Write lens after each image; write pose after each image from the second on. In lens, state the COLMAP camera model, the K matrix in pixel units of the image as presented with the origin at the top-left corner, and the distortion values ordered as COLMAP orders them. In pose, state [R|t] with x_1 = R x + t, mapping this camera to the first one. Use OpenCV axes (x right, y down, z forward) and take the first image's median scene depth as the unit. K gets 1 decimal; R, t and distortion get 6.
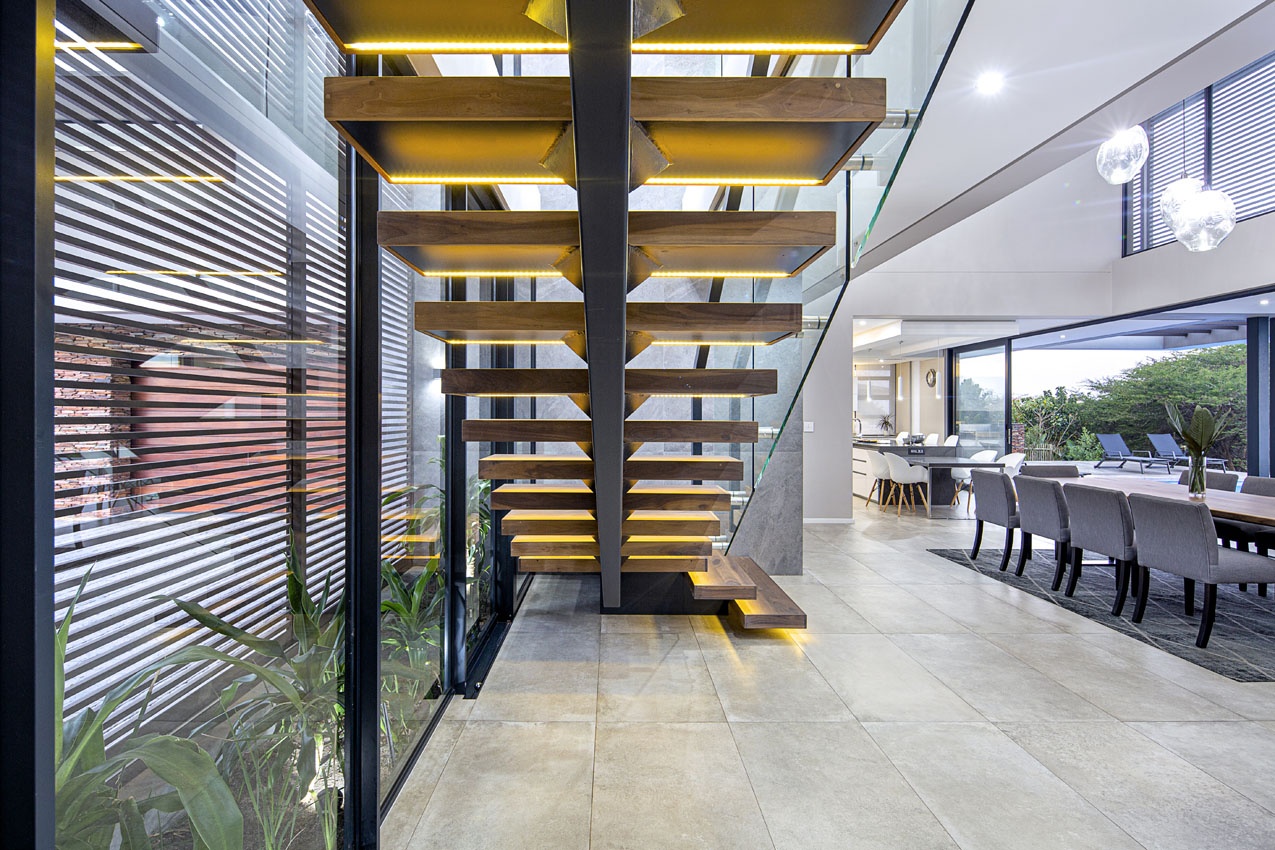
lens RADIAL K [[667.2, 0, 642.8], [0, 667.2, 421.2], [0, 0, 1]] dist [-0.002188, -0.000434]
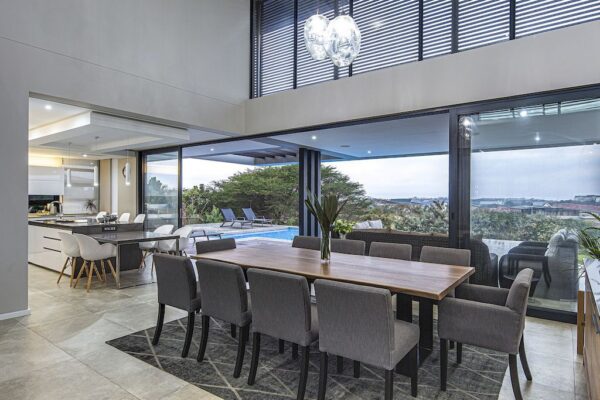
lens RADIAL K [[314.0, 0, 302.5], [0, 314.0, 198.2], [0, 0, 1]] dist [-0.002188, -0.000434]
pose [[0.626073, 0.004687, 0.779750, 0.182293], [0.003321, 0.999957, -0.008677, -0.003729], [-0.779757, 0.008022, 0.626030, 0.364517]]
